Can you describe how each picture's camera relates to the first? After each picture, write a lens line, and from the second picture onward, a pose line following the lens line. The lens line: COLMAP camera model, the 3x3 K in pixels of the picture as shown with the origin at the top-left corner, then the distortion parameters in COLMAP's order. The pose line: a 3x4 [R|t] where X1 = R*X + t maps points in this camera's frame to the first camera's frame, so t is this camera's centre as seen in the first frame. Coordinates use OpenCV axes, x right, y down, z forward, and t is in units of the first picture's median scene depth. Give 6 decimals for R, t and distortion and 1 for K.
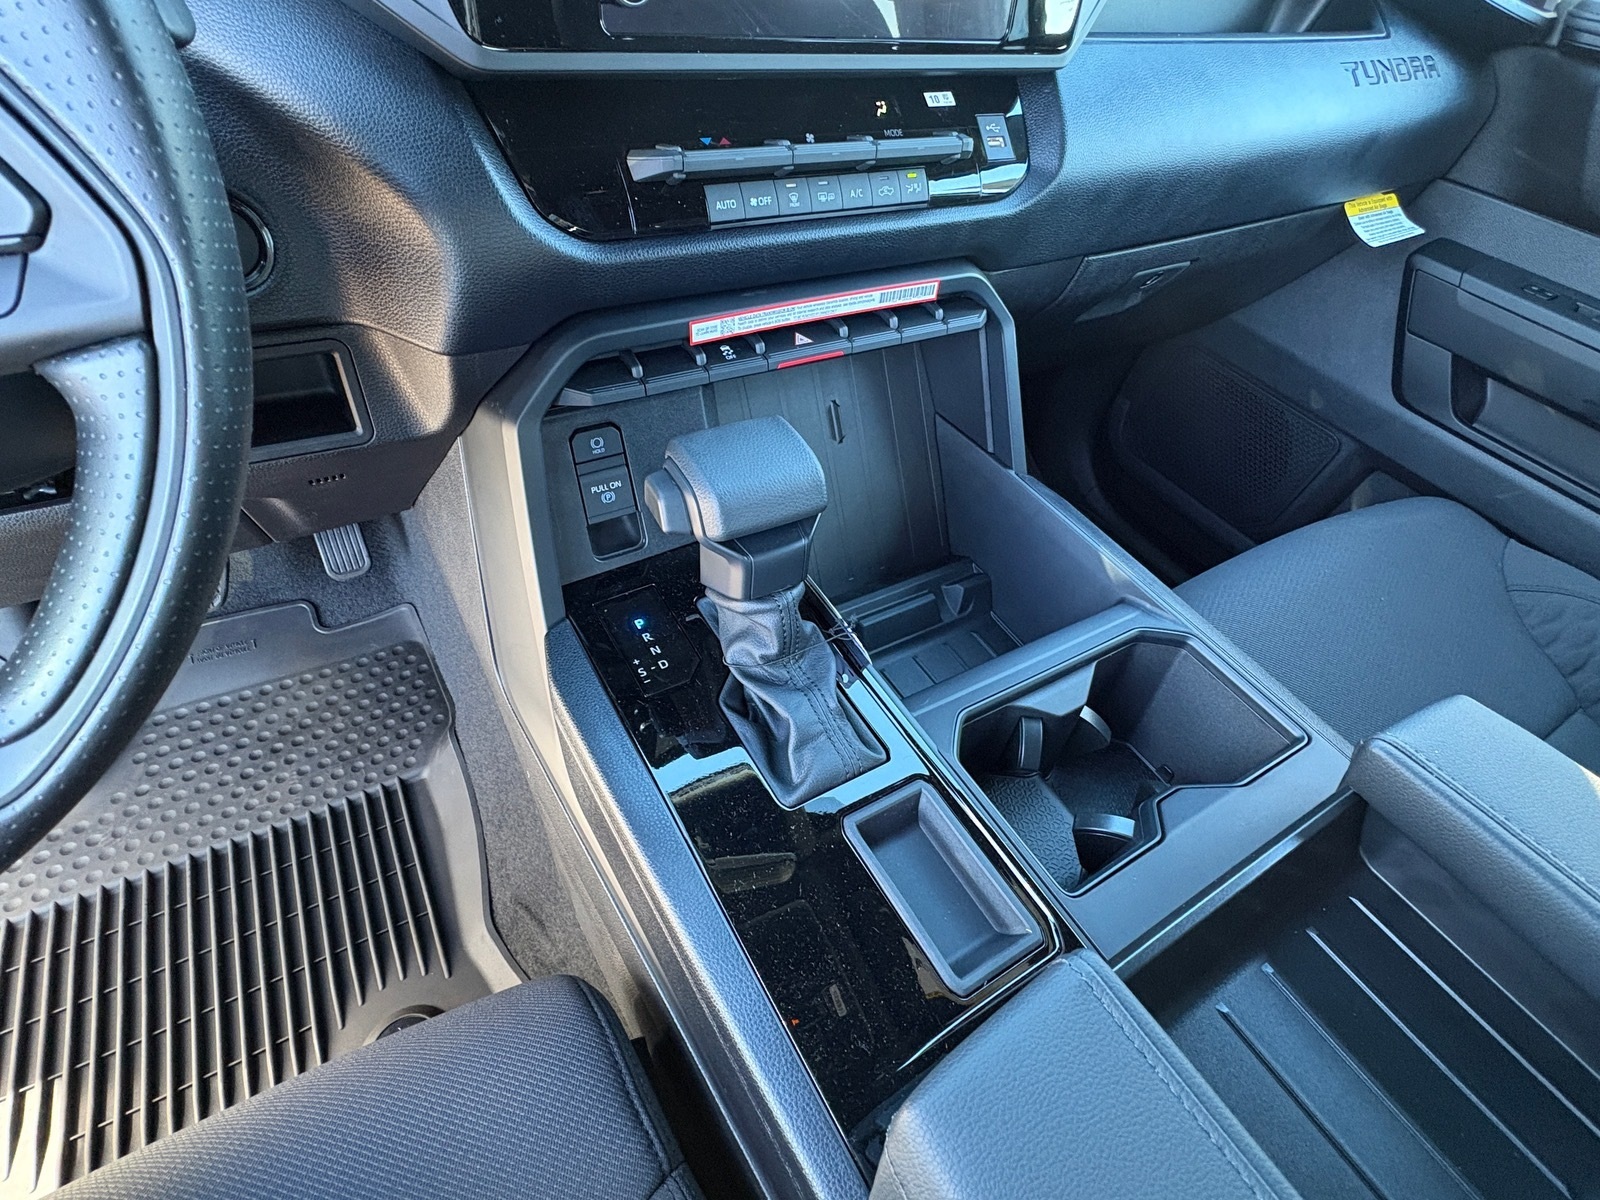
lens RADIAL K [[772.6, 0, 800.0], [0, 772.6, 600.0], [0, 0, 1]] dist [0.000078, 0.000257]
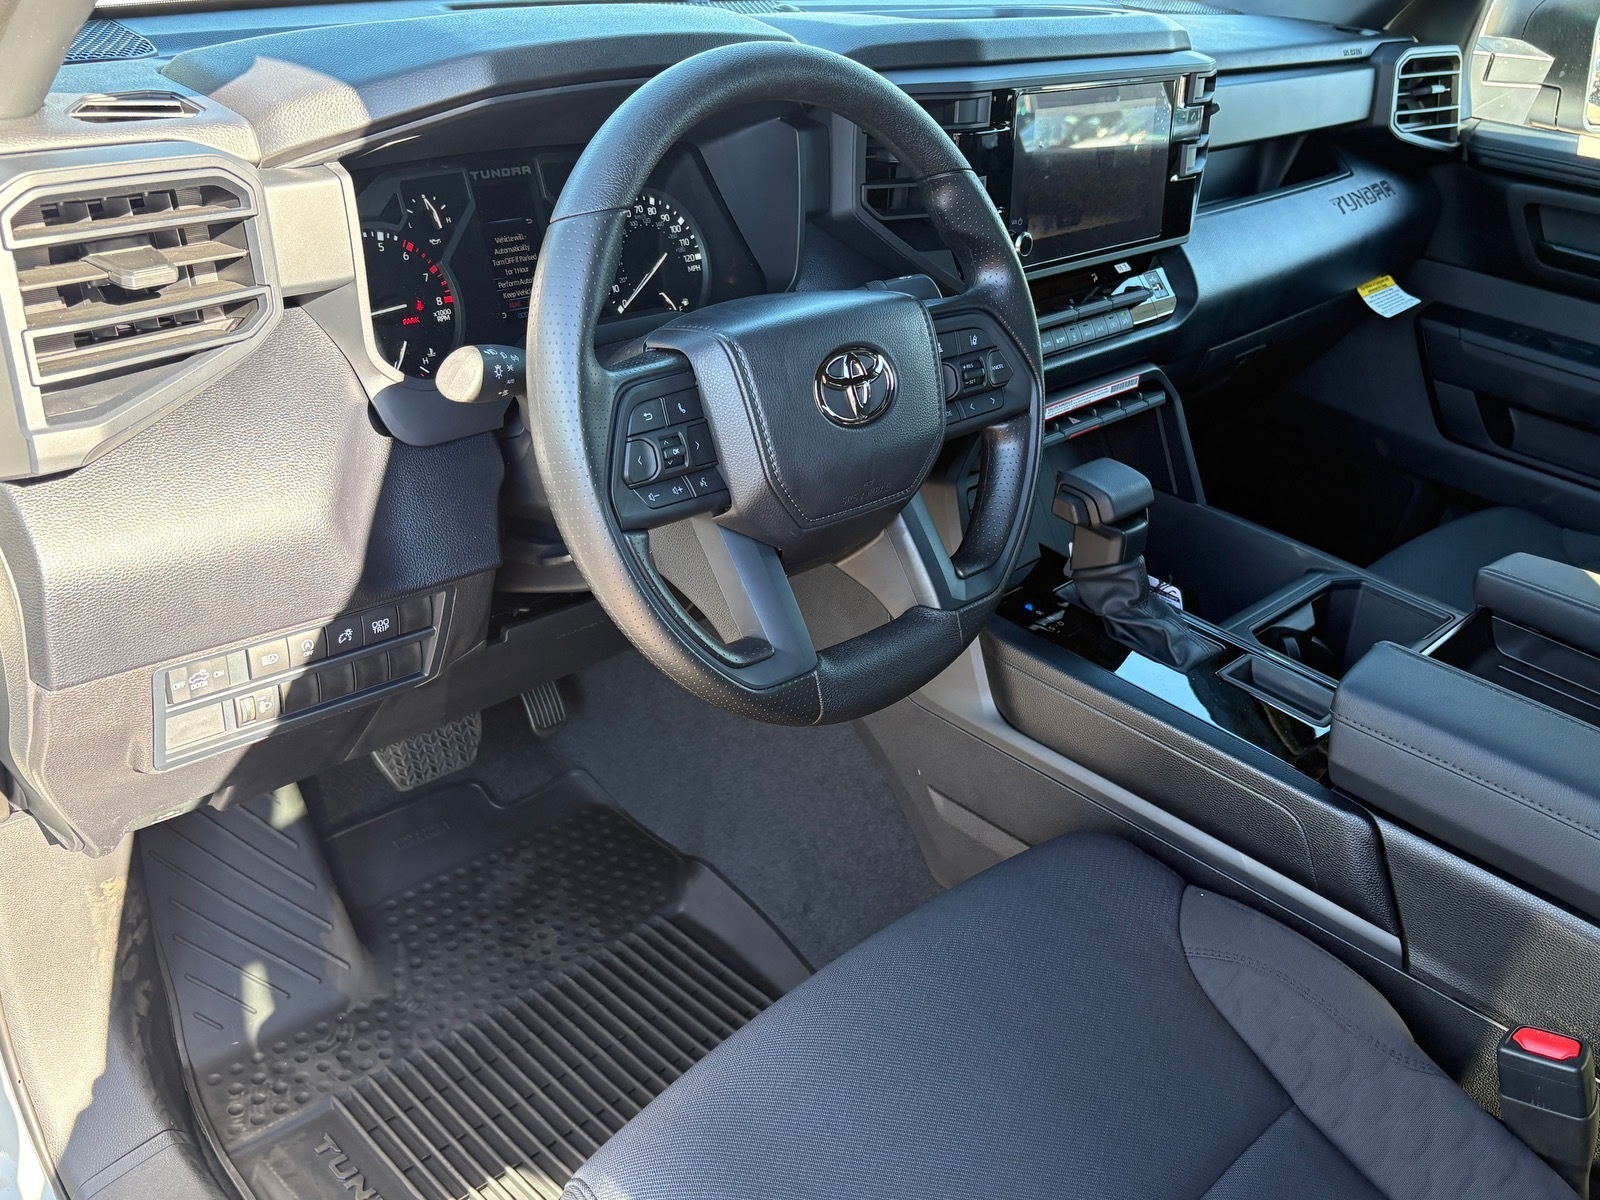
lens RADIAL K [[1453.5, 0, 800.0], [0, 1453.5, 600.0], [0, 0, 1]] dist [0.016807, 0.004147]
pose [[0.966942, -0.143546, 0.210754, -1.117505], [0.195409, 0.948120, -0.250767, 0.575402], [-0.163823, 0.283660, 0.944827, -1.423125]]
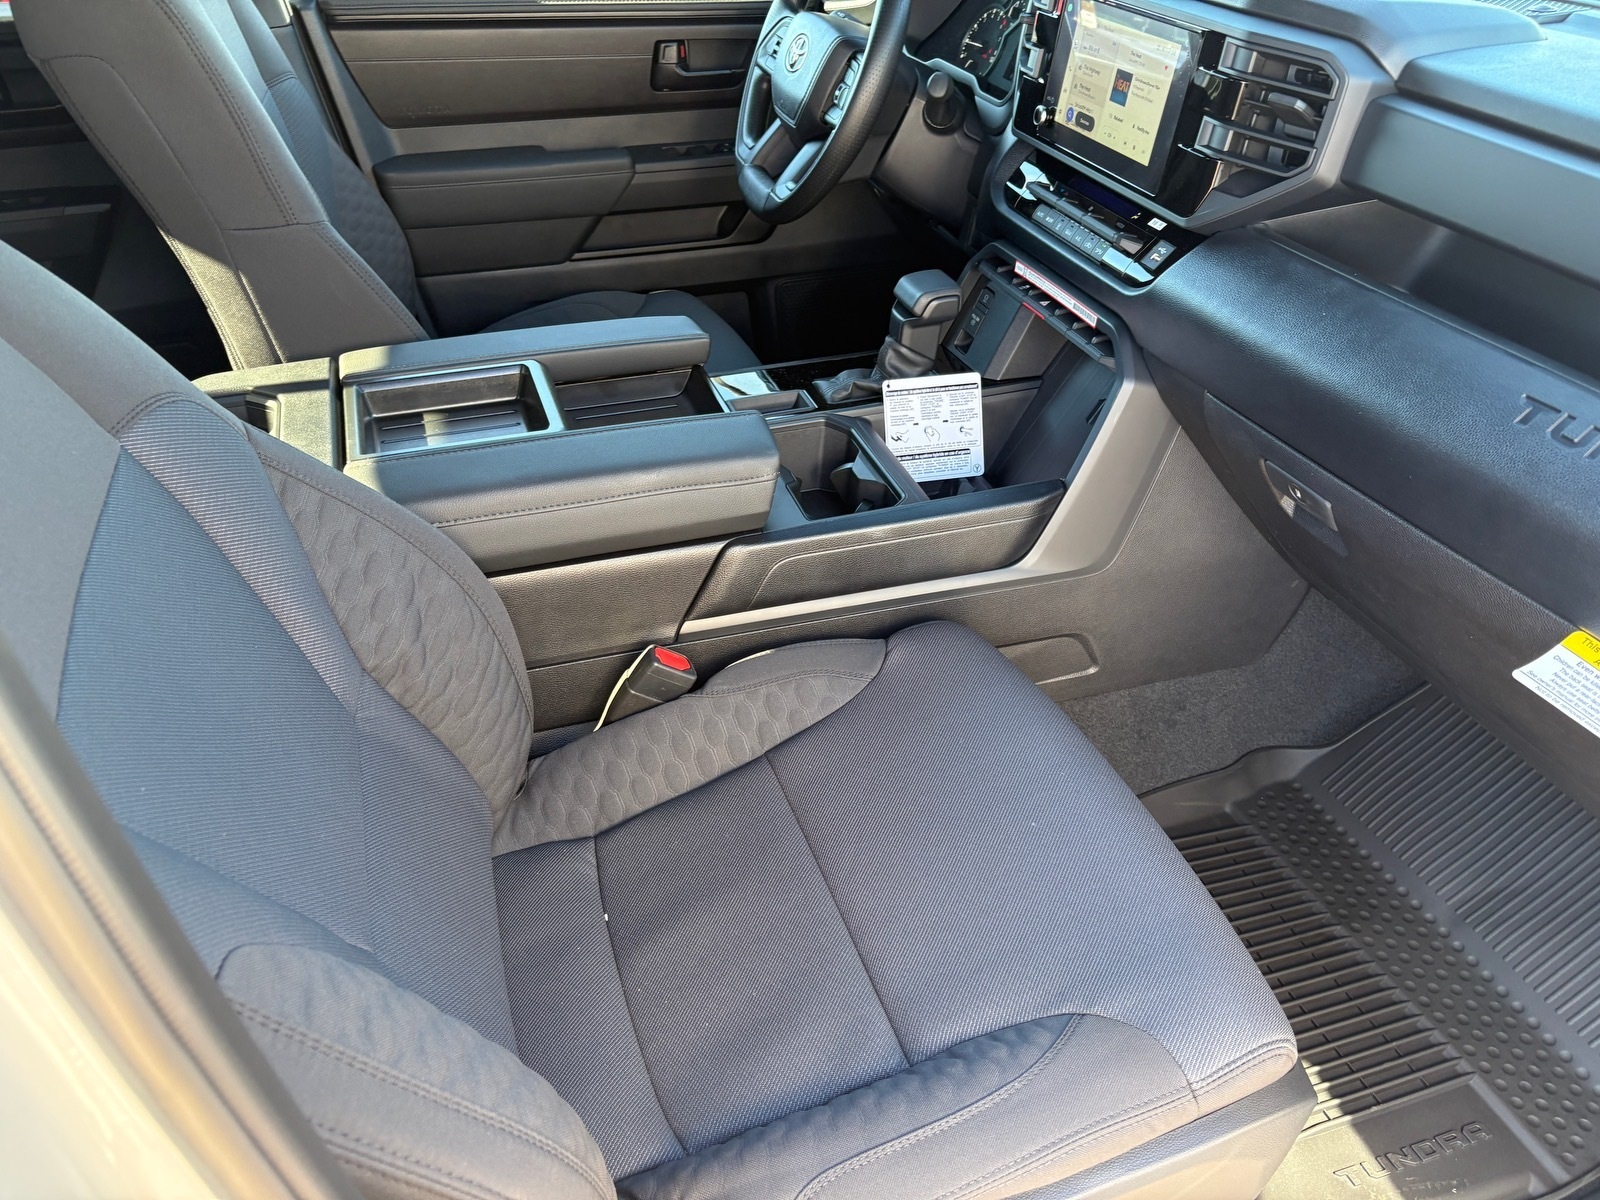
lens RADIAL K [[1246.5, 0, 800.0], [0, 1246.5, 600.0], [0, 0, 1]] dist [0.055527, -0.059039]
pose [[-0.227201, 0.434423, -0.871583, 2.796511], [-0.729850, 0.516579, 0.447733, -0.836909], [0.644747, 0.737850, 0.199696, 0.577377]]
